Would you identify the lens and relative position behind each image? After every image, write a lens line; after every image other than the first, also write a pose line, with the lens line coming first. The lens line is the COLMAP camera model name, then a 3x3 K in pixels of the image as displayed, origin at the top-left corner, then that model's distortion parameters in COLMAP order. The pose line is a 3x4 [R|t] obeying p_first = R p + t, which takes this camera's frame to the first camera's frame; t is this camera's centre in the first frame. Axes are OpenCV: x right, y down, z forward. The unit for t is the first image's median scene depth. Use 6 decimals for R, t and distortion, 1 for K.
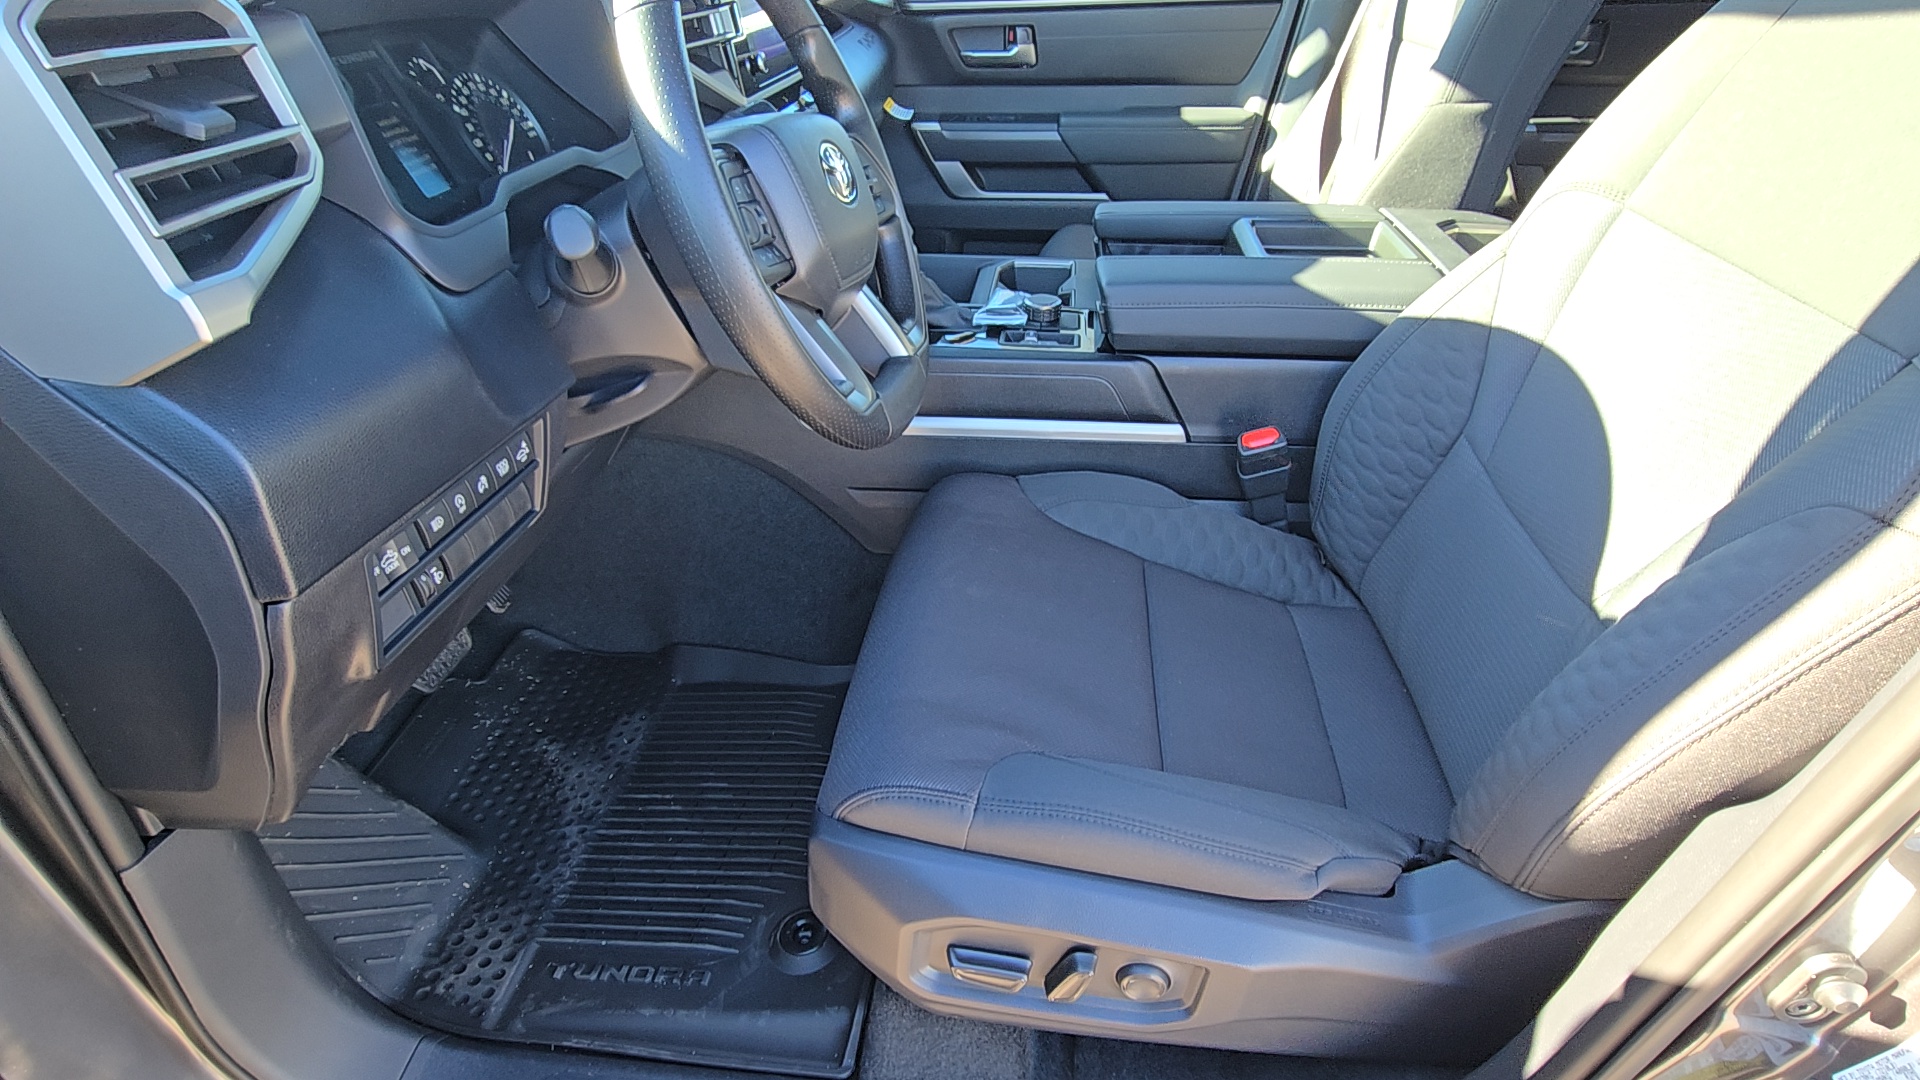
lens RADIAL K [[965.1, 0, 968.7], [0, 965.1, 528.7], [0, 0, 1]] dist [-0.001120, -0.000492]
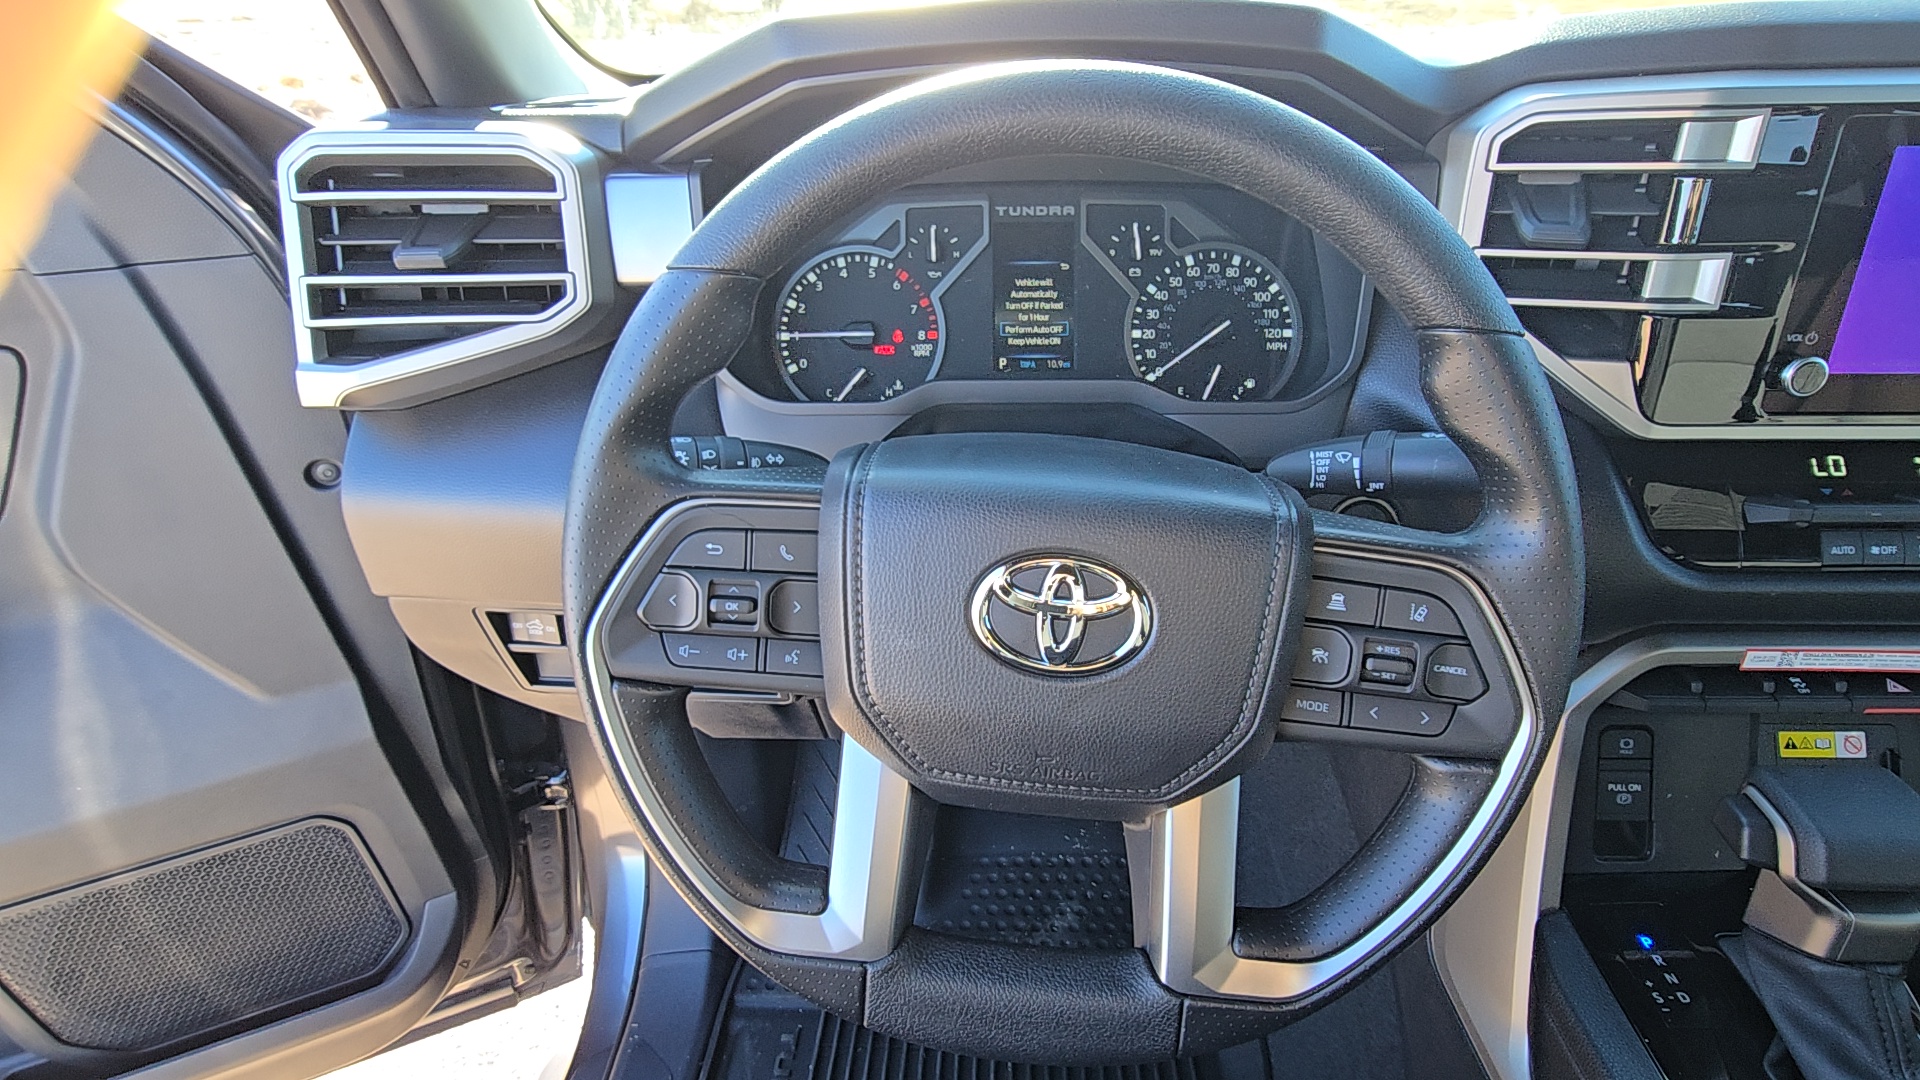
lens RADIAL K [[965.1, 0, 968.7], [0, 965.1, 528.7], [0, 0, 1]] dist [-0.001120, -0.000492]
pose [[0.078935, 0.492015, -0.867001, 0.202910], [-0.518647, 0.763007, 0.385779, -0.429840], [0.851337, 0.419216, 0.315410, 0.589478]]
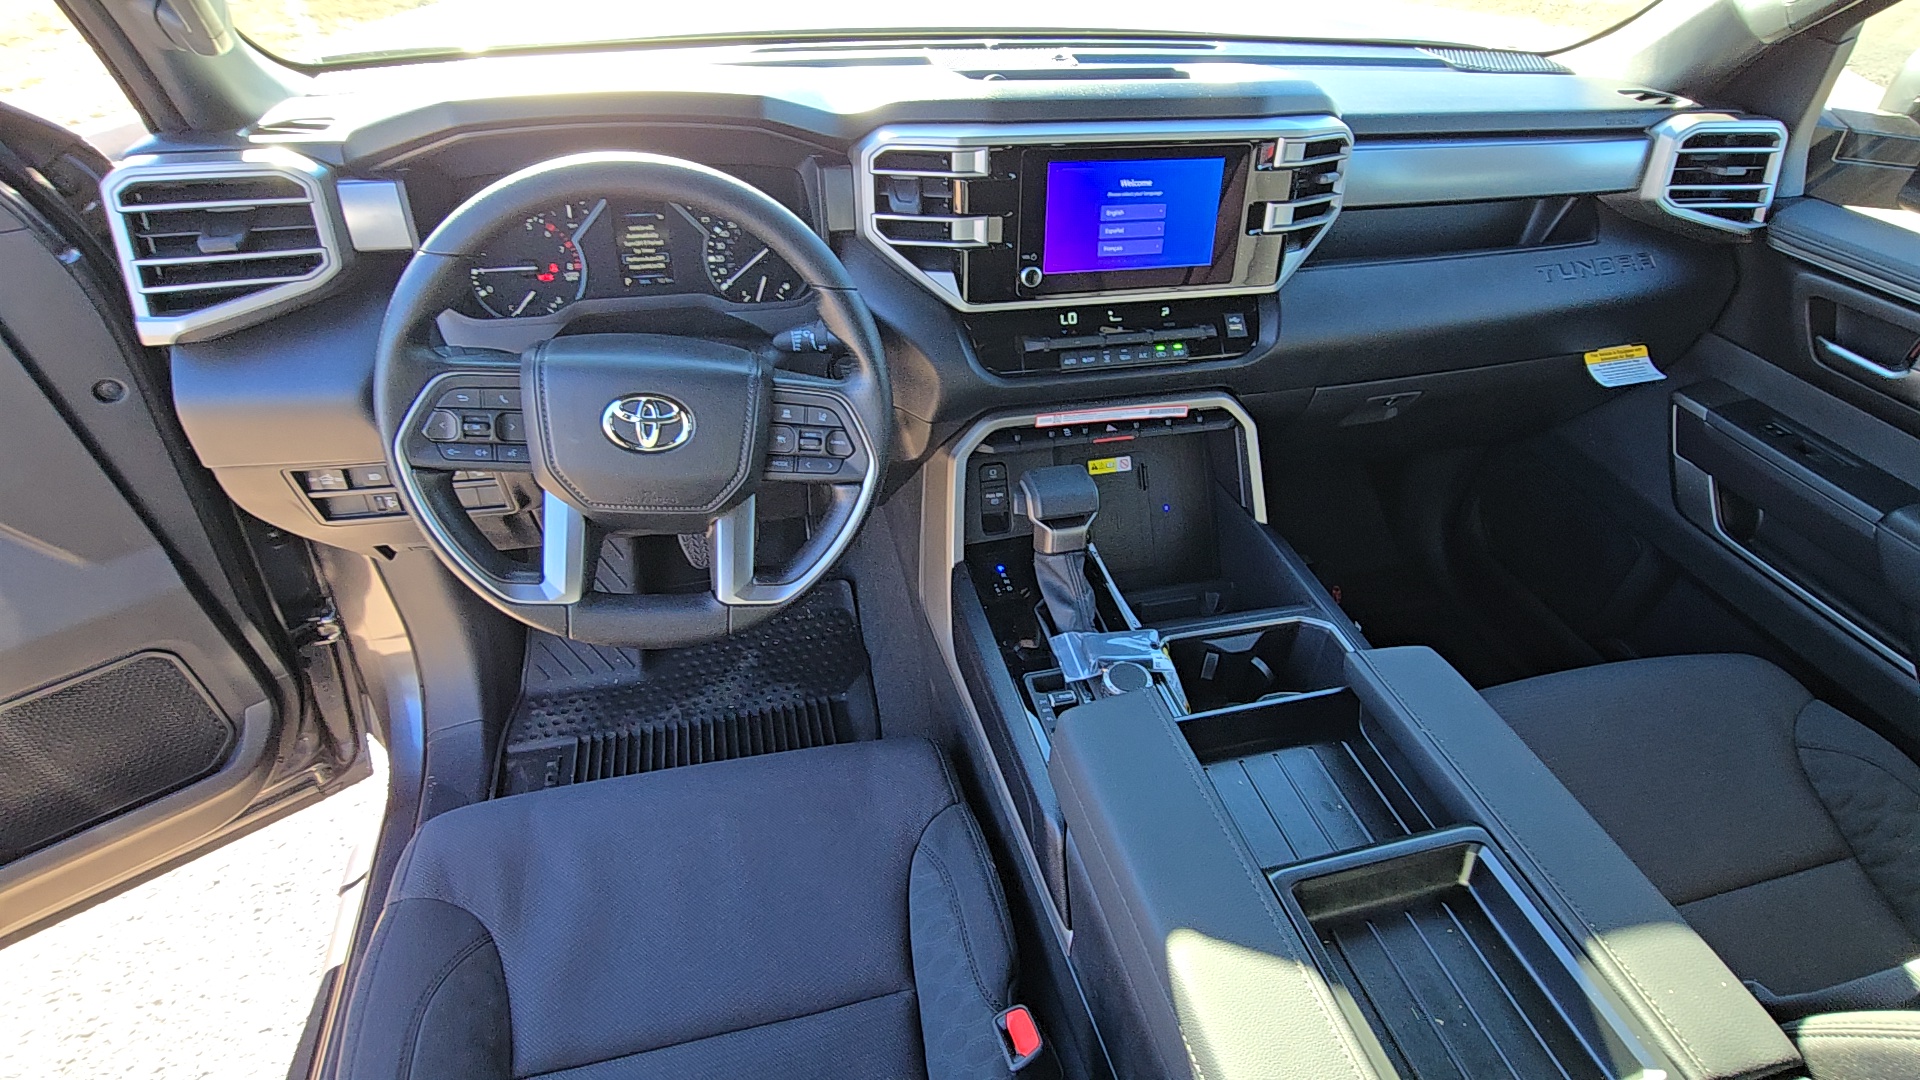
lens RADIAL K [[965.1, 0, 968.7], [0, 965.1, 528.7], [0, 0, 1]] dist [-0.001120, -0.000492]
pose [[0.355112, 0.584785, -0.729330, 0.627143], [-0.538156, 0.765817, 0.352011, -0.637009], [0.764384, 0.267490, 0.586656, 0.511072]]
